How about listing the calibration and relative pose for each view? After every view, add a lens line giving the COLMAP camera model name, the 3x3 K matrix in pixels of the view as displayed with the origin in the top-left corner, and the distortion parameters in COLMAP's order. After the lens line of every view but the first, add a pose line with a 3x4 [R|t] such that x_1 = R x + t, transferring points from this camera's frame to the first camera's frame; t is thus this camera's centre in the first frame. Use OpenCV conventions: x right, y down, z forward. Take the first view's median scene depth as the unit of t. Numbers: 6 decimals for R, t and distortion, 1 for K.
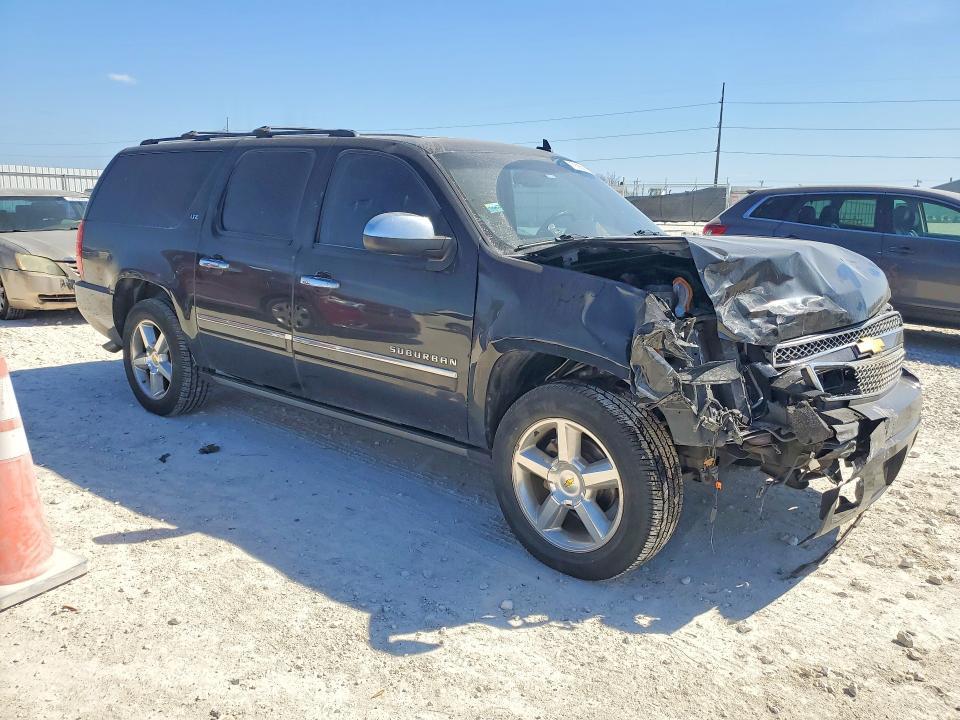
lens RADIAL K [[755.0, 0, 480.0], [0, 755.0, 360.0], [0, 0, 1]] dist [0.008423, 0.008705]
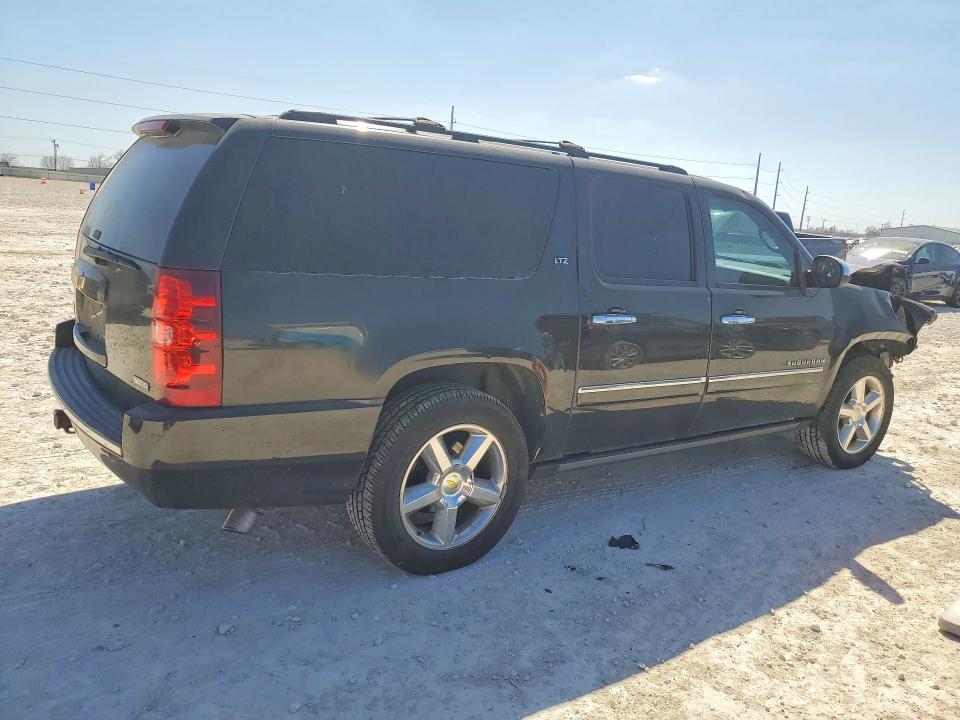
lens RADIAL K [[755.0, 0, 480.0], [0, 755.0, 360.0], [0, 0, 1]] dist [0.008423, 0.008705]
pose [[0.255649, -0.182610, 0.949367, -1.485376], [0.141714, 0.978470, 0.150047, -0.287665], [-0.956327, 0.096180, 0.276023, 1.187168]]
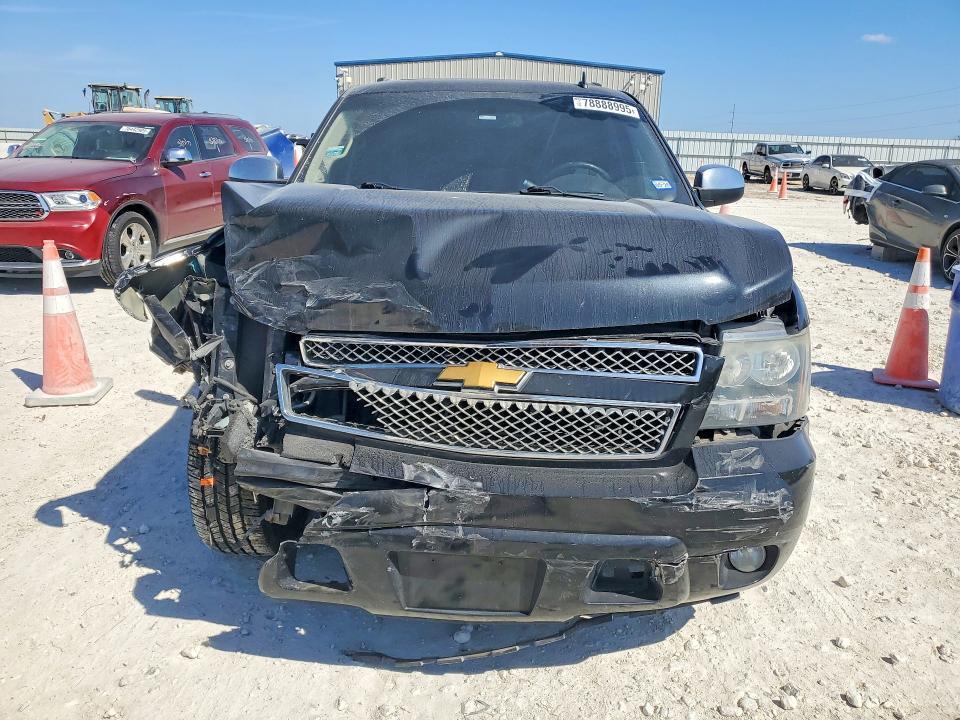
lens RADIAL K [[755.0, 0, 480.0], [0, 755.0, 360.0], [0, 0, 1]] dist [0.008423, 0.008705]
pose [[0.633356, 0.208969, -0.745112, 0.893987], [-0.177209, 0.976430, 0.123213, -0.098692], [0.753298, 0.054003, 0.655459, 0.541769]]
